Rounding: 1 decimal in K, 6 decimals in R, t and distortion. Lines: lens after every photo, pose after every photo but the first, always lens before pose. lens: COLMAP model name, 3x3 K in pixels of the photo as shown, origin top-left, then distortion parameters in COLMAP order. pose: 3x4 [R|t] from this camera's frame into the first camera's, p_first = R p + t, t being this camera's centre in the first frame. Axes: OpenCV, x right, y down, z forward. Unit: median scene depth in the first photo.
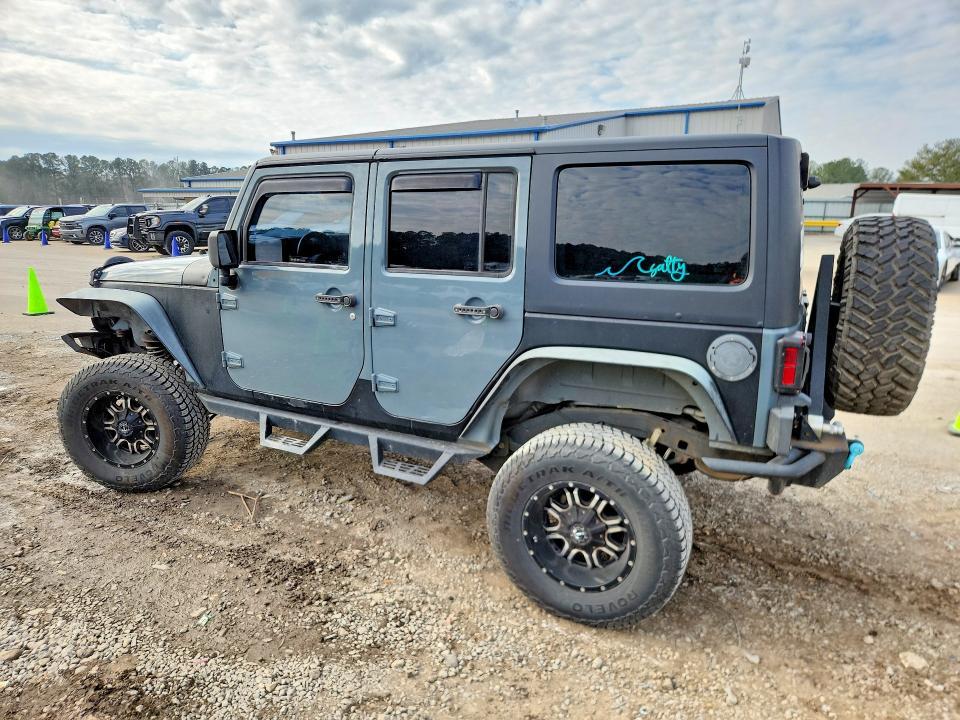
lens RADIAL K [[757.3, 0, 480.0], [0, 757.3, 360.0], [0, 0, 1]] dist [0.017371, 0.004885]
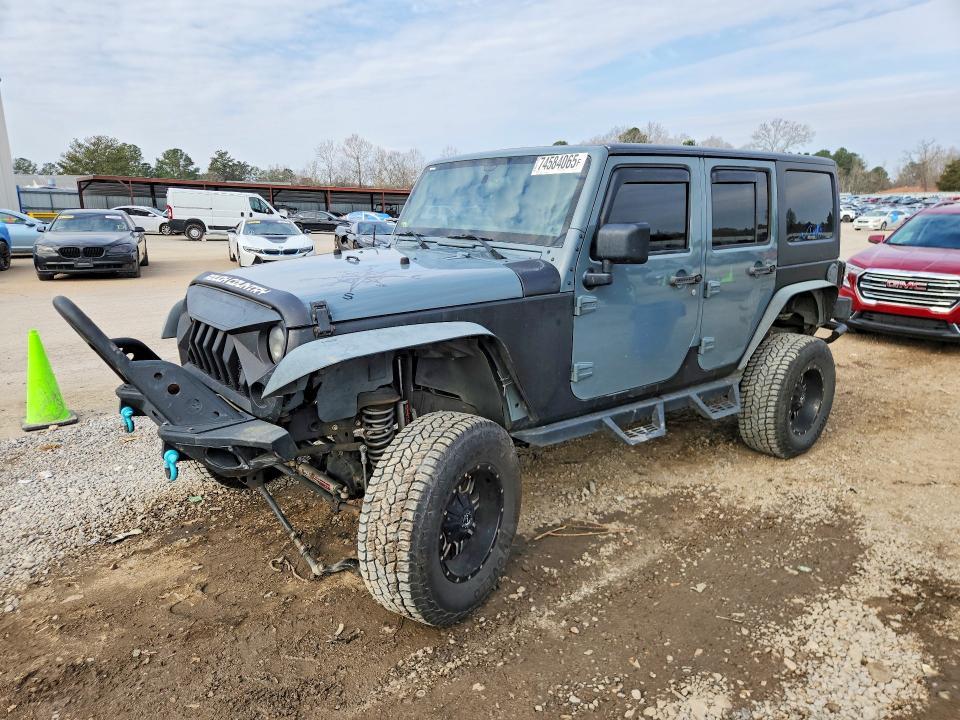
lens RADIAL K [[738.3, 0, 486.5], [0, 738.3, 360.6], [0, 0, 1]] dist [0.016723, 0.005791]
pose [[0.312757, -0.202739, 0.927944, -1.205853], [0.188630, 0.970753, 0.148515, -0.167354], [-0.930914, 0.128589, 0.341853, 0.849130]]
